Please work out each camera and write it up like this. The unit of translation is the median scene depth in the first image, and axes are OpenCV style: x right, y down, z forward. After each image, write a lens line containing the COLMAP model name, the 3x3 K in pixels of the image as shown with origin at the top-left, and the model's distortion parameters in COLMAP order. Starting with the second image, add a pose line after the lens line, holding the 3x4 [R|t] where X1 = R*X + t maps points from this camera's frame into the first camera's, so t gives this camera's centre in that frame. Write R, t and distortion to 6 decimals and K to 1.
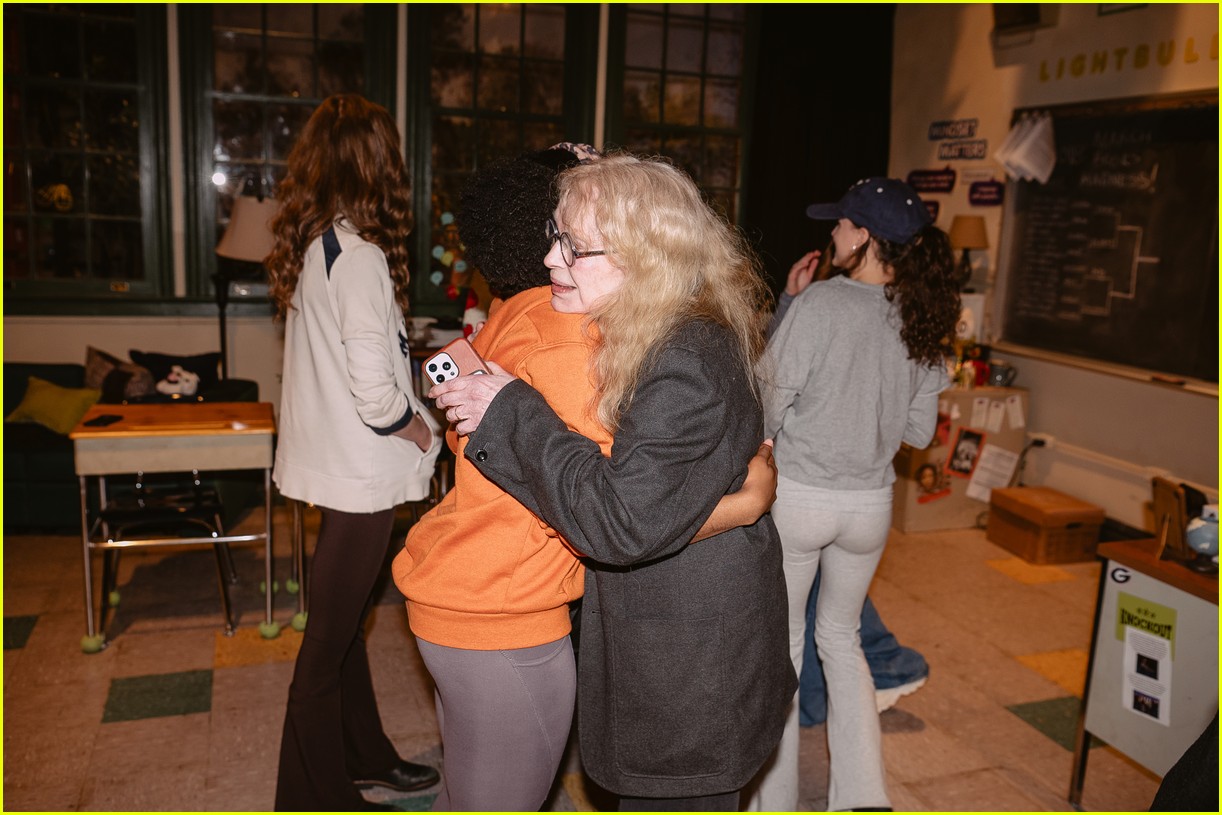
lens RADIAL K [[1028.6, 0, 612.5], [0, 1028.6, 403.8], [0, 0, 1]] dist [-0.051497, 0.055331]
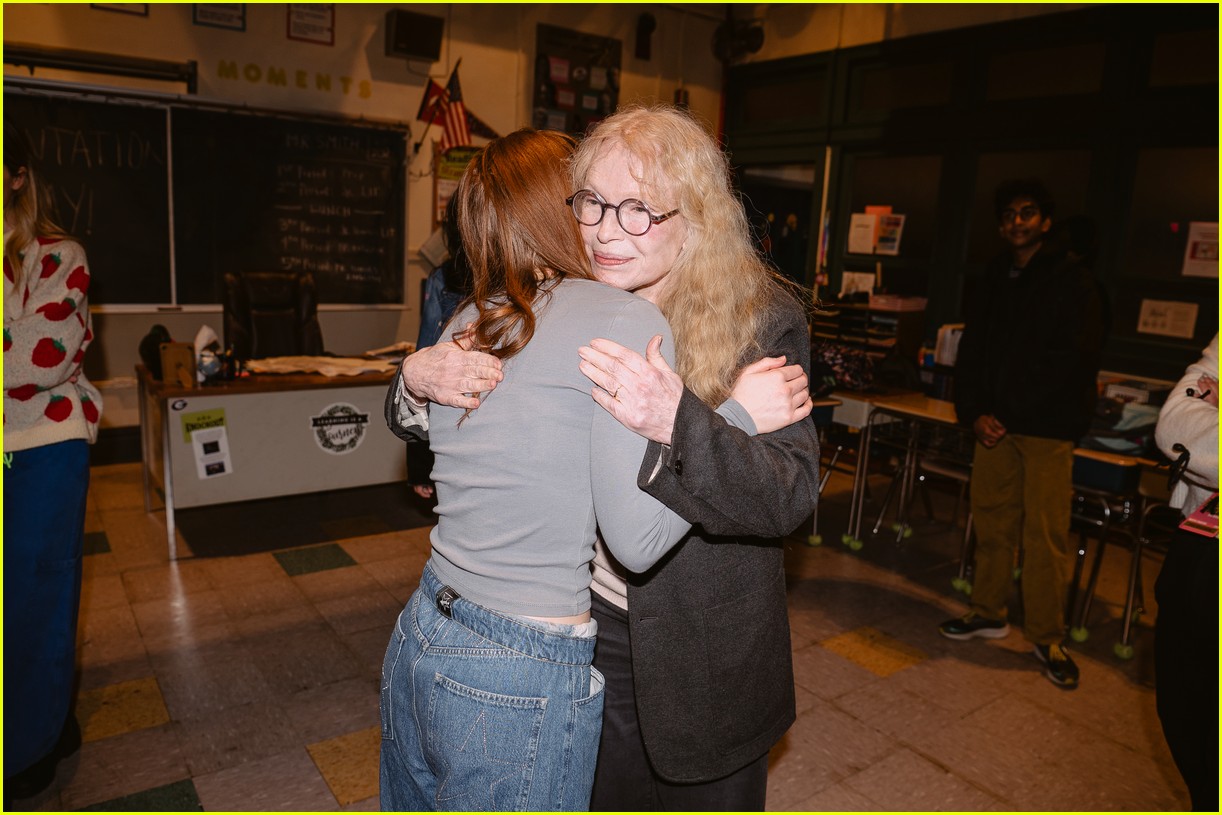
lens RADIAL K [[845.4, 0, 593.7], [0, 845.4, 405.1], [0, 0, 1]] dist [-0.058101, 0.002027]
pose [[-0.260601, -0.245004, 0.933842, -0.466012], [0.117458, 0.952033, 0.282555, -0.065966], [-0.958275, 0.183321, -0.219323, 0.332760]]
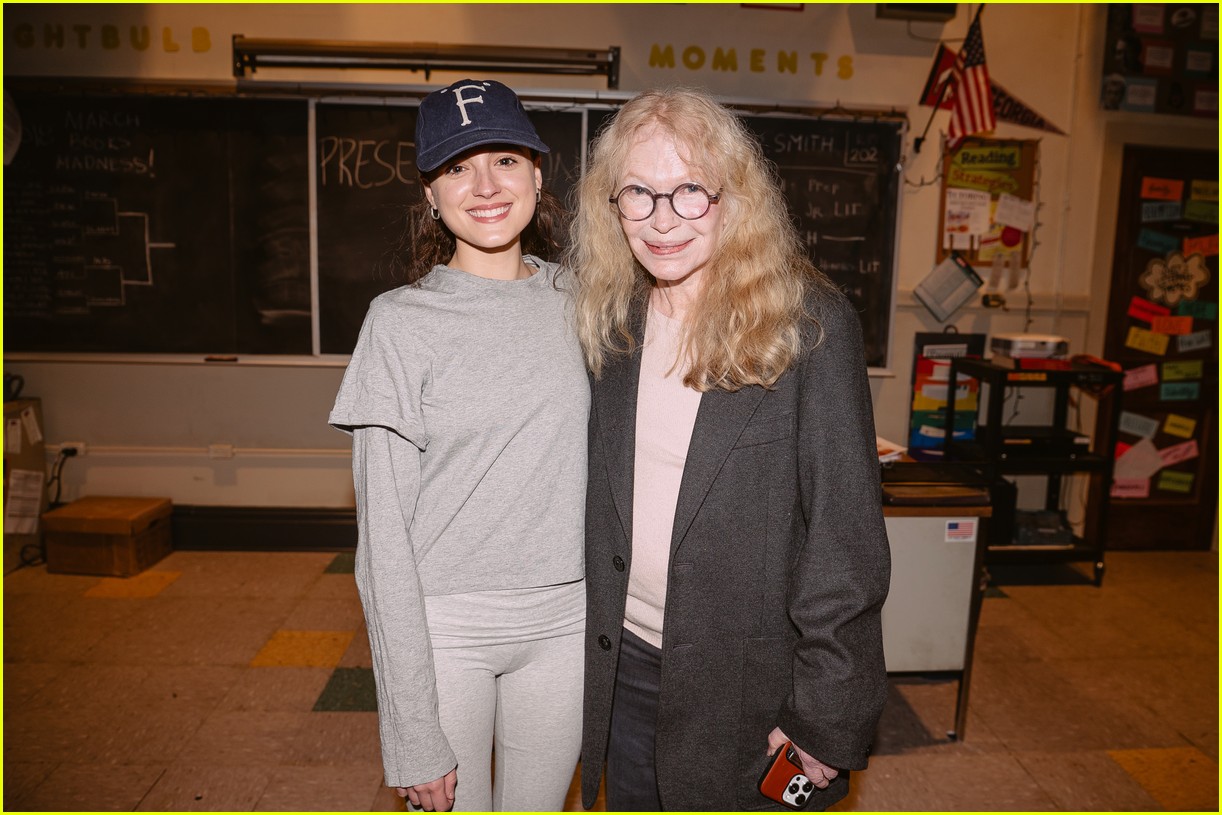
lens RADIAL K [[885.7, 0, 649.7], [0, 885.7, 404.2], [0, 0, 1]] dist [-0.065901, 0.006918]
pose [[0.267972, -0.195109, 0.943464, -0.159327], [0.164386, 0.974178, 0.154771, -0.037286], [-0.949299, 0.113618, 0.293125, 0.276744]]
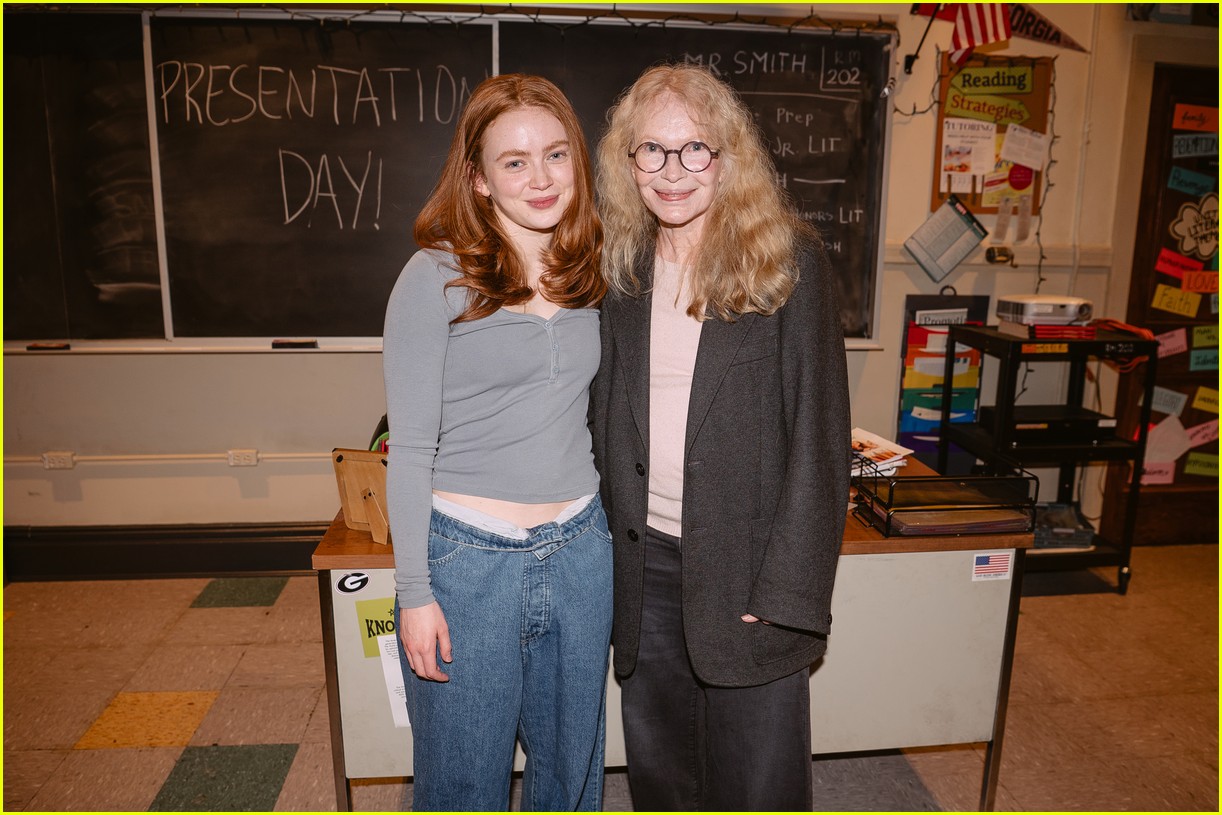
lens RADIAL K [[919.8, 0, 636.9], [0, 919.8, 421.3], [0, 0, 1]] dist [-0.064838, 0.003157]
pose [[0.227013, -0.257913, 0.939120, -0.040520], [0.178210, 0.959015, 0.220298, -0.033621], [-0.957448, 0.117350, 0.263671, 0.299083]]
